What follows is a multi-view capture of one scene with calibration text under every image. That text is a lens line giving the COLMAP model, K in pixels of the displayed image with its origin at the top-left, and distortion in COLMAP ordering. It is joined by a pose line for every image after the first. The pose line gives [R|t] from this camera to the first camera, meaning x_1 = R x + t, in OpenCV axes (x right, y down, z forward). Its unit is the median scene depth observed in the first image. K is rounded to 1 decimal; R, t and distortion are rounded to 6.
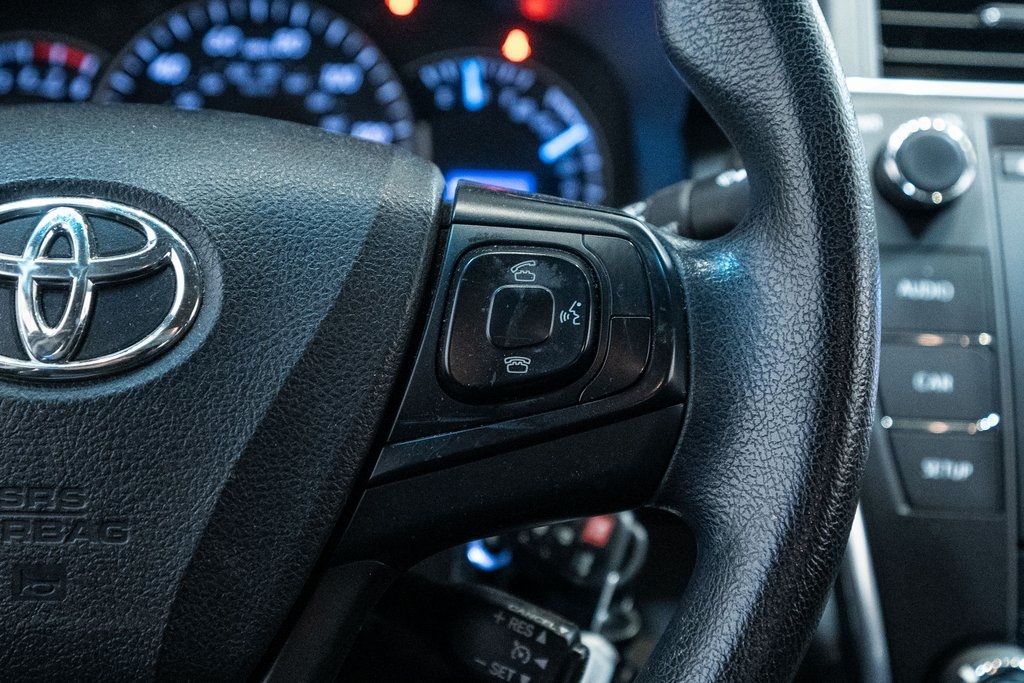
lens RADIAL K [[1566.0, 0, 510.2], [0, 1566.0, 344.6], [0, 0, 1]] dist [0.039592, 0.000000]
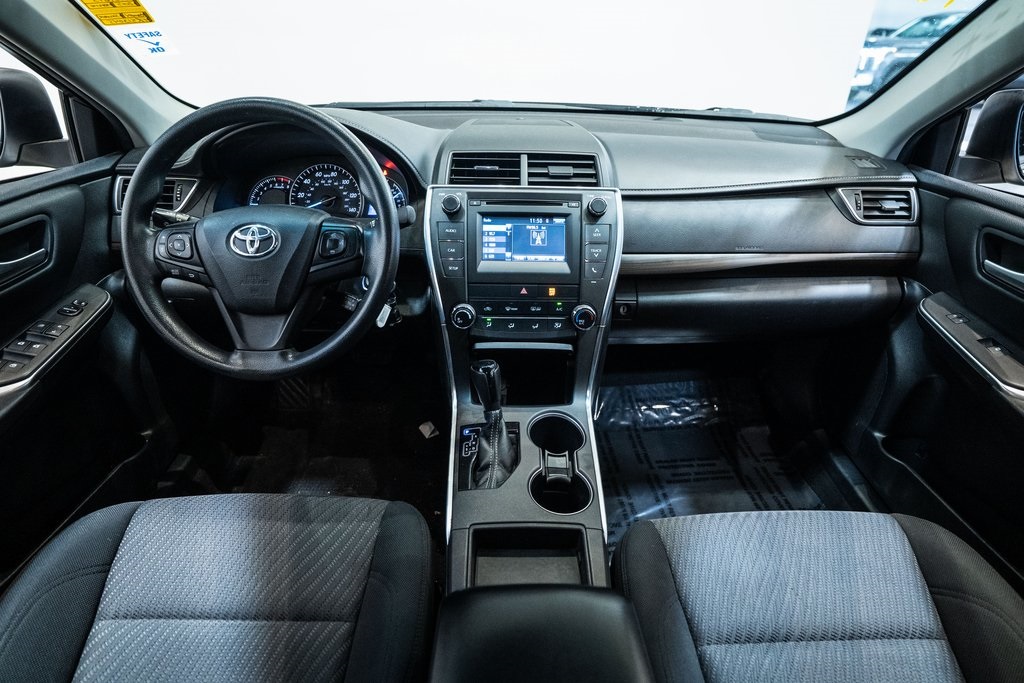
lens RADIAL K [[539.0, 0, 511.9], [0, 539.0, 338.7], [0, 0, 1]] dist [-0.046455, 0.017992]
pose [[0.999301, -0.018977, -0.032223, 0.675356], [0.025055, 0.979434, 0.200204, -0.049934], [0.027761, -0.200871, 0.979224, -0.913715]]
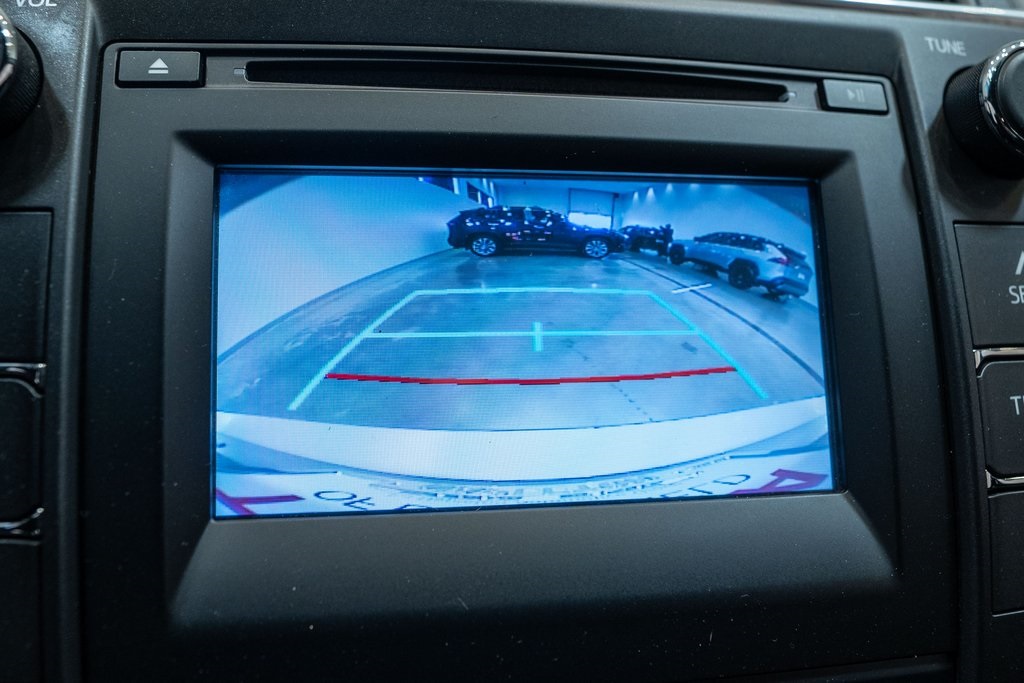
lens RADIAL K [[911.4, 0, 508.3], [0, 911.4, 312.3], [0, 0, 1]] dist [-0.072885, 0.048154]
pose [[0.988457, -0.041425, 0.145728, 0.569426], [0.030953, 0.996822, 0.073408, -0.056601], [-0.148305, -0.068050, 0.986598, 0.882484]]
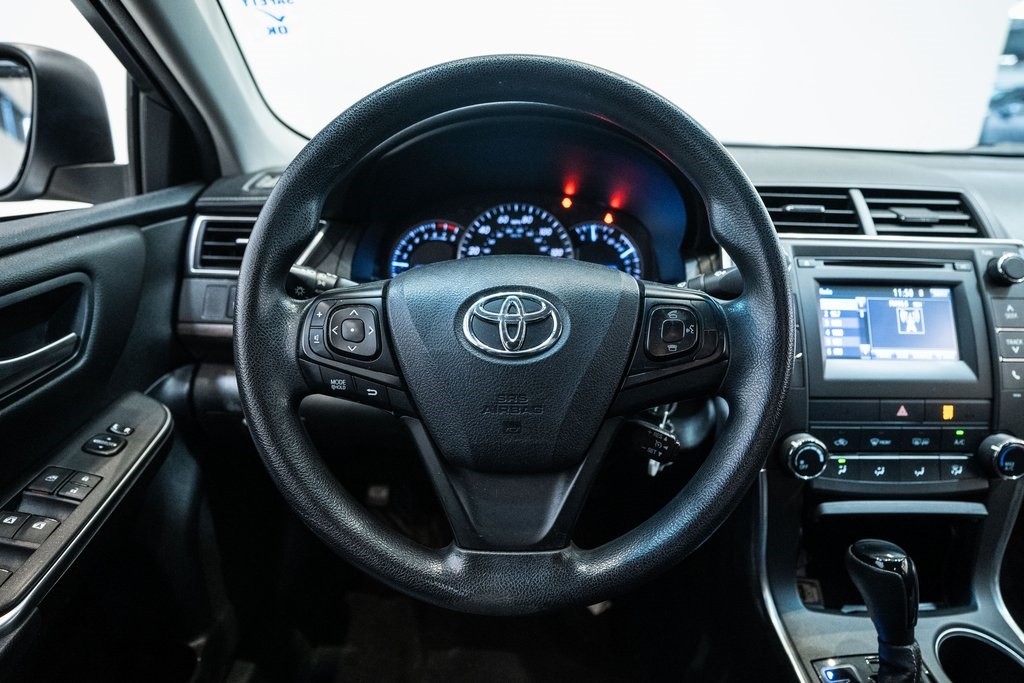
lens RADIAL K [[566.8, 0, 513.0], [0, 566.8, 330.7], [0, 0, 1]] dist [-0.059717, 0.018435]
pose [[0.999267, -0.019968, -0.032663, -0.234582], [0.021272, 0.998971, 0.040053, -0.061079], [0.031830, -0.040719, 0.998664, -0.027035]]
